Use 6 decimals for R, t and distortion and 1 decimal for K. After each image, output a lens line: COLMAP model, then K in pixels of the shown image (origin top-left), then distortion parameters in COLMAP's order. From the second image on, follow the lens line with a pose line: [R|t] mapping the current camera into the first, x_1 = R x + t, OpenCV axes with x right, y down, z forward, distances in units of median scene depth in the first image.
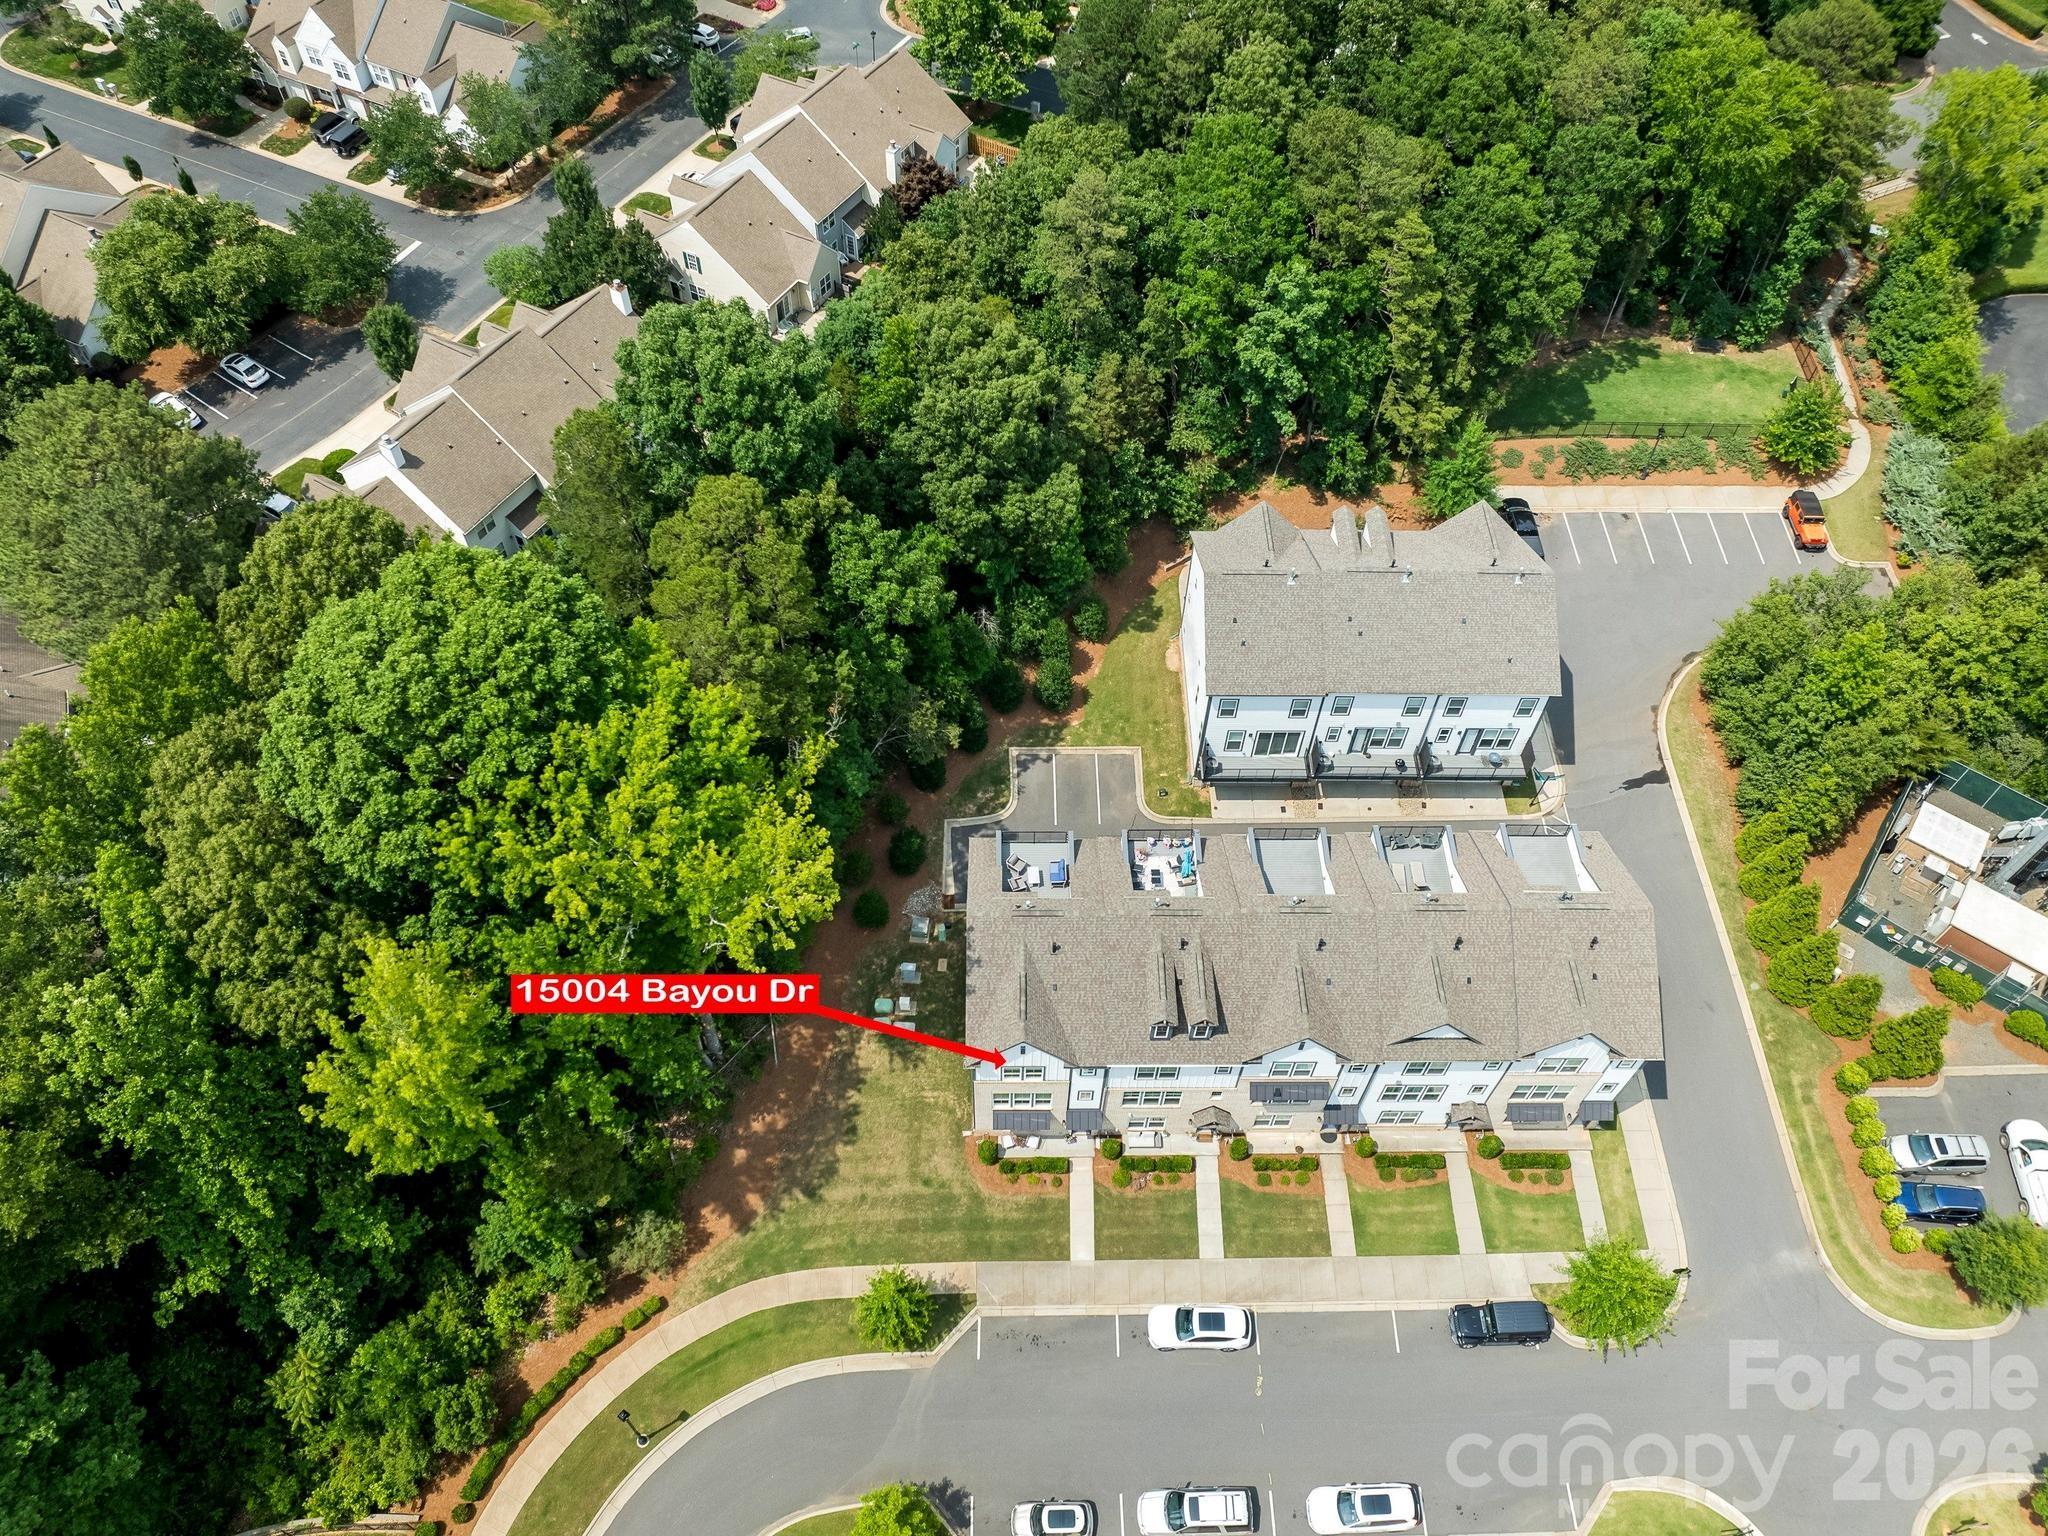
lens RADIAL K [[1472.5, 0, 1024.0], [0, 1472.5, 768.0], [0, 0, 1]] dist [-0.032441, -0.003911]
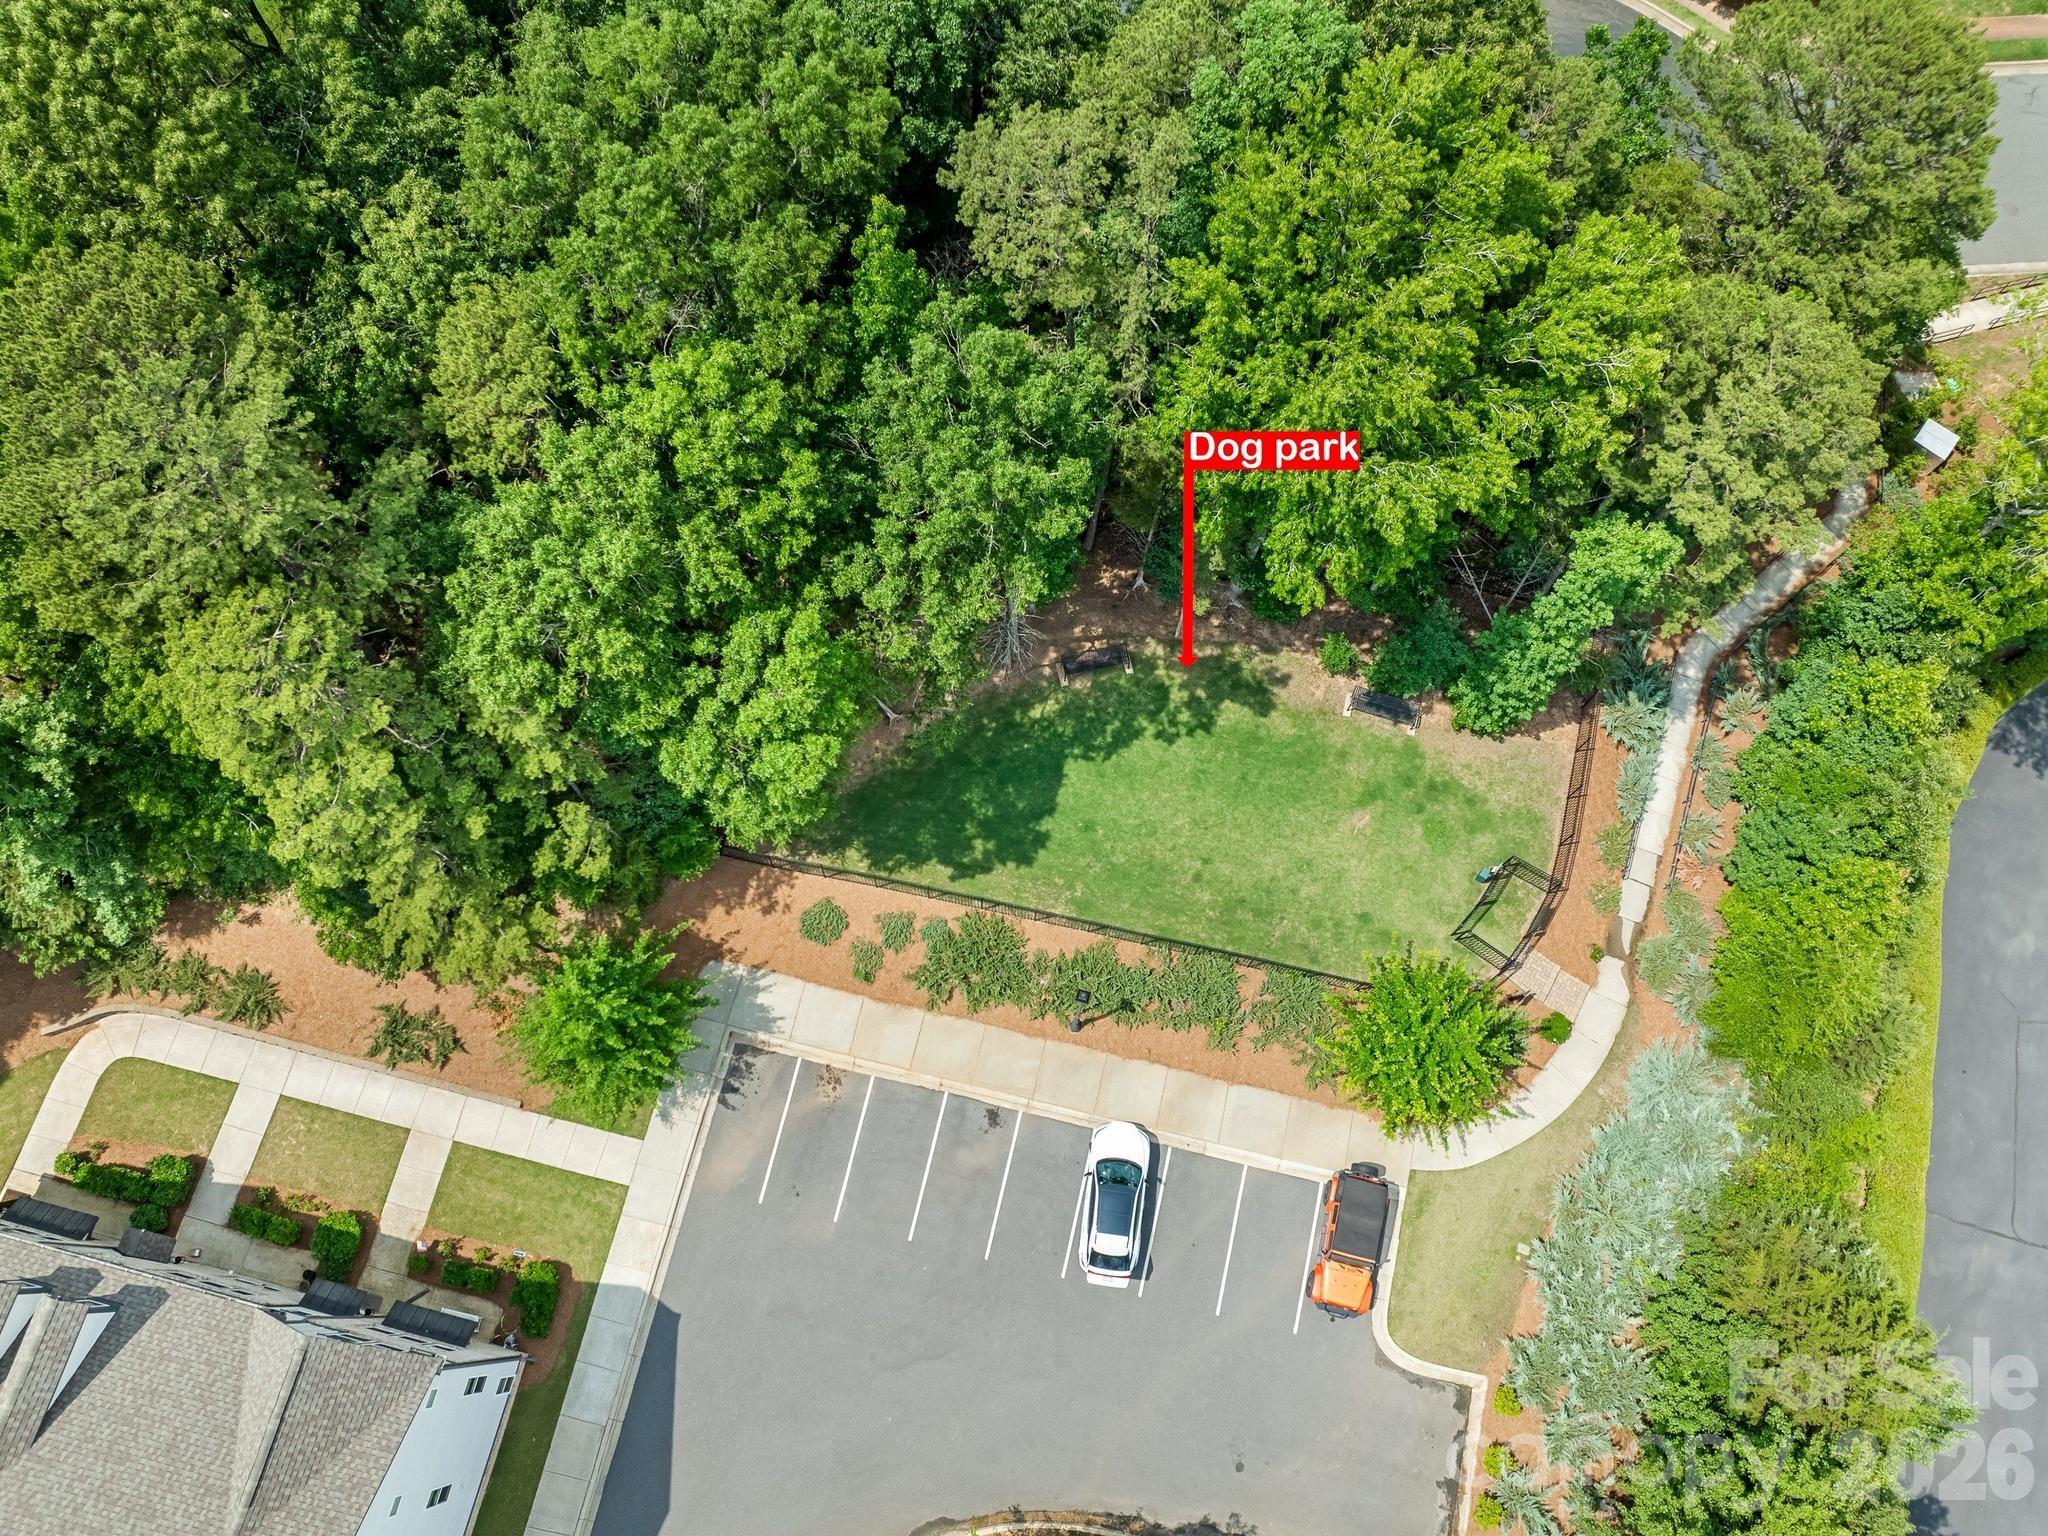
lens RADIAL K [[1546.9, 0, 1024.0], [0, 1546.9, 768.0], [0, 0, 1]] dist [-0.028389, -0.001706]
pose [[0.971659, 0.223655, -0.076528, 0.425483], [-0.190429, 0.932411, 0.307160, -0.428528], [0.140053, -0.283882, 0.948576, 0.540171]]
